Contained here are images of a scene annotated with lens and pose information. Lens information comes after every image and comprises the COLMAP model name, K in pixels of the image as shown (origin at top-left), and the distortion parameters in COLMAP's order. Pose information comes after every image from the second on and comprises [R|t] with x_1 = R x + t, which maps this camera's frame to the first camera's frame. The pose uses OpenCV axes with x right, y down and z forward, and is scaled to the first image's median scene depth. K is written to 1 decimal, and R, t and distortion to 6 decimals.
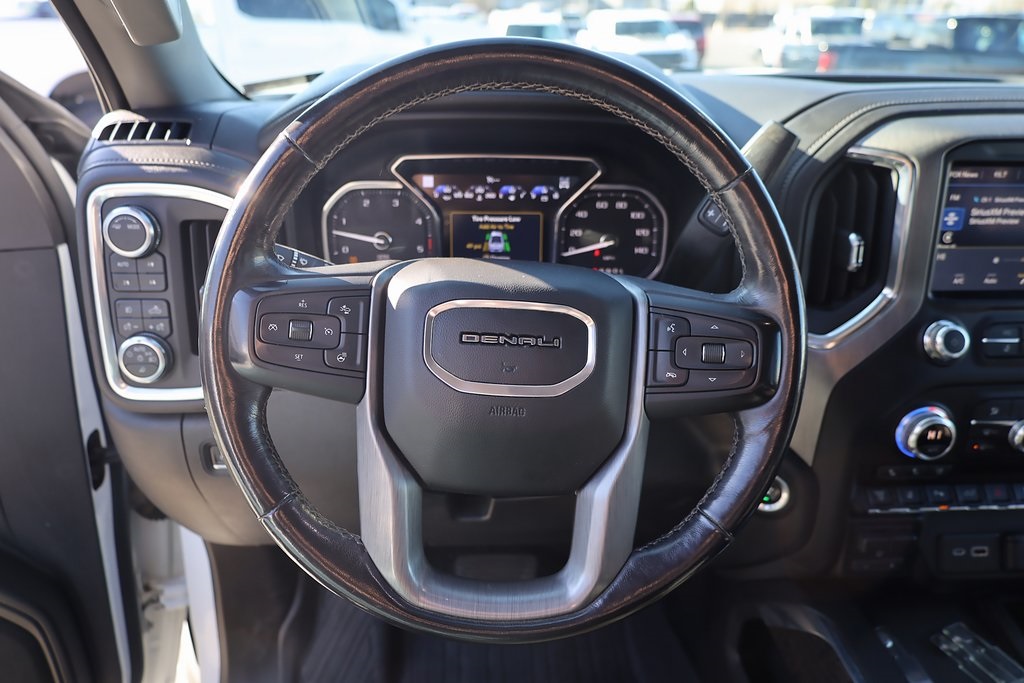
lens RADIAL K [[697.7, 0, 512.0], [0, 697.7, 341.5], [0, 0, 1]] dist [-0.015625, 0.002768]
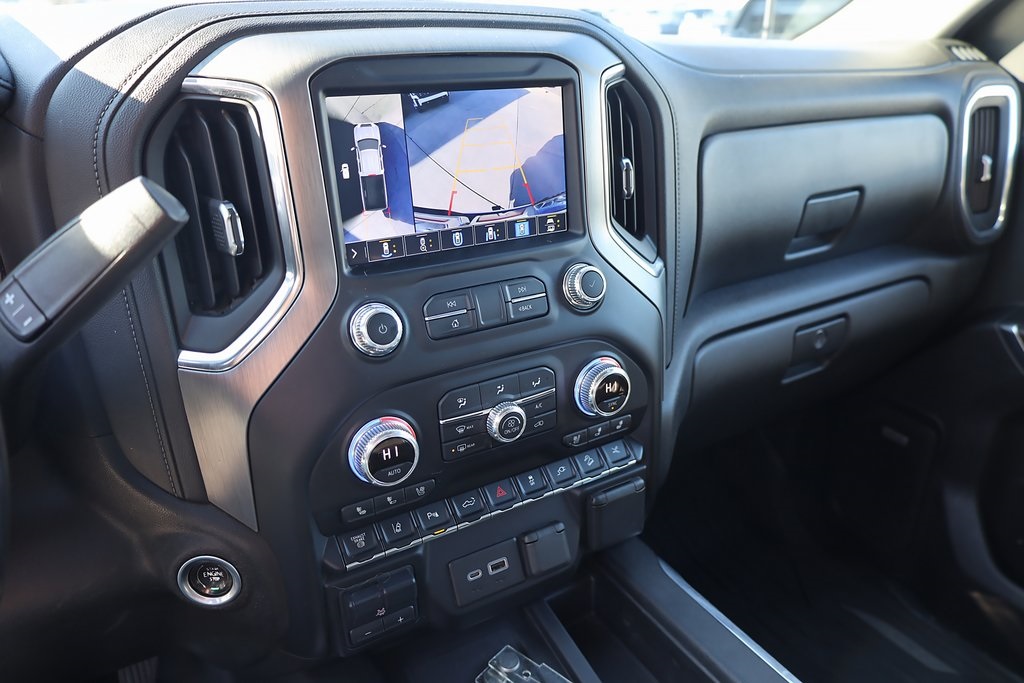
lens RADIAL K [[697.7, 0, 512.0], [0, 697.7, 341.5], [0, 0, 1]] dist [-0.015625, 0.002768]
pose [[0.884483, -0.197914, 0.422516, 0.424622], [0.196137, 0.979392, 0.048177, 0.004770], [-0.423344, 0.040259, 0.905074, 0.247962]]
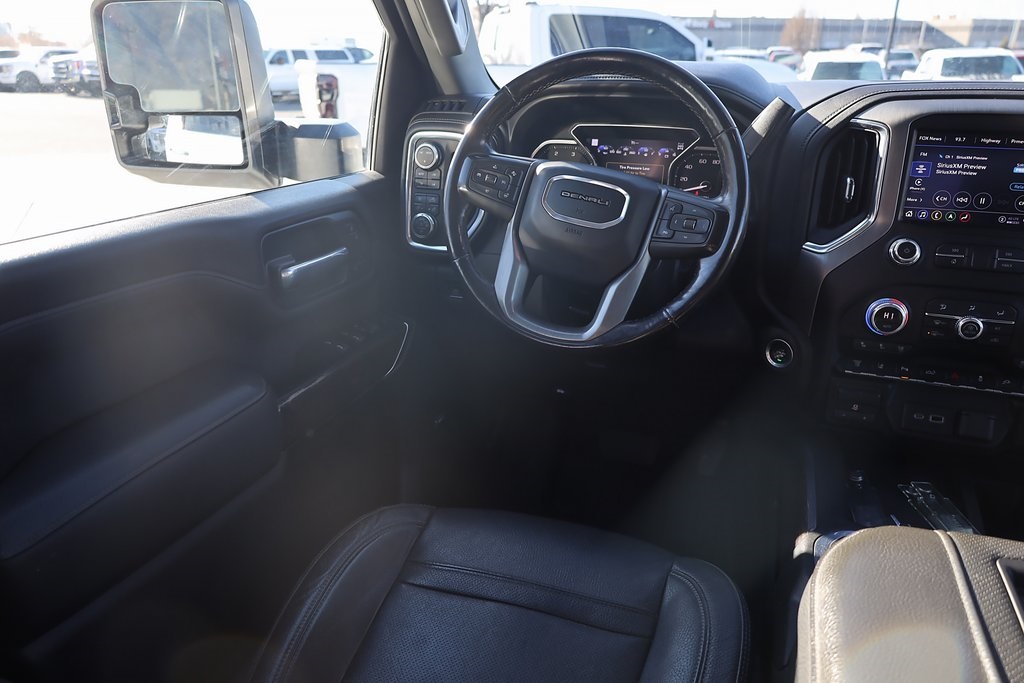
lens RADIAL K [[697.7, 0, 512.0], [0, 697.7, 341.5], [0, 0, 1]] dist [-0.015625, 0.002768]
pose [[0.915802, 0.137309, -0.377429, 0.439266], [-0.154078, 0.987953, -0.014439, 0.326391], [0.370900, 0.071377, 0.925926, -0.624468]]
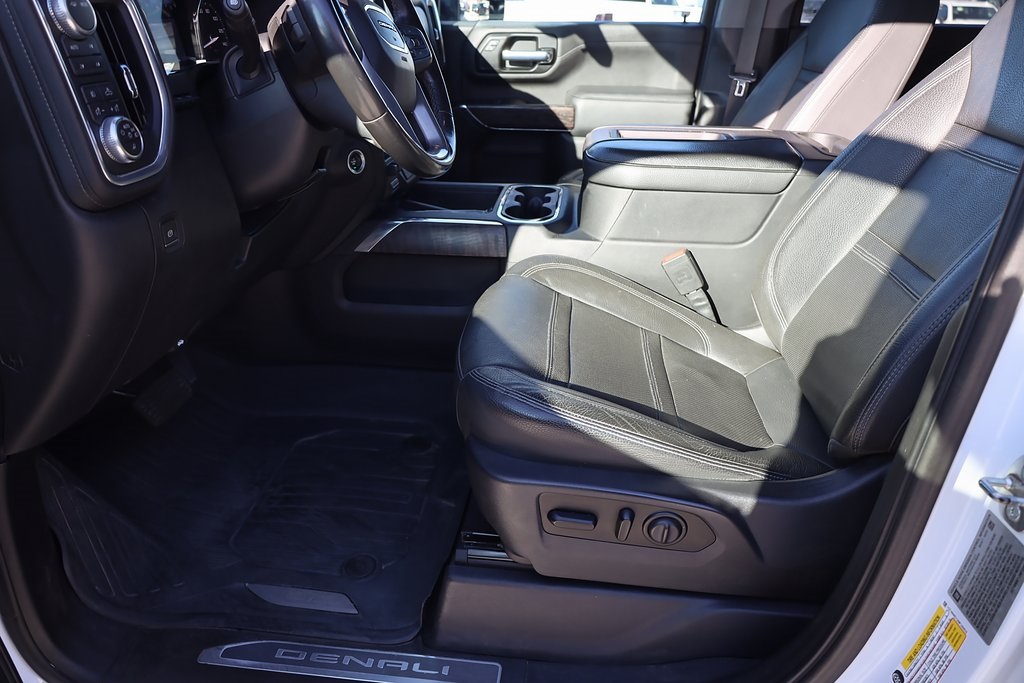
lens RADIAL K [[697.7, 0, 512.0], [0, 697.7, 341.5], [0, 0, 1]] dist [-0.015625, 0.002768]
pose [[0.160558, -0.433404, 0.886782, -1.534780], [0.385230, 0.854699, 0.347976, 0.152067], [-0.908746, 0.285745, 0.304189, 0.222605]]
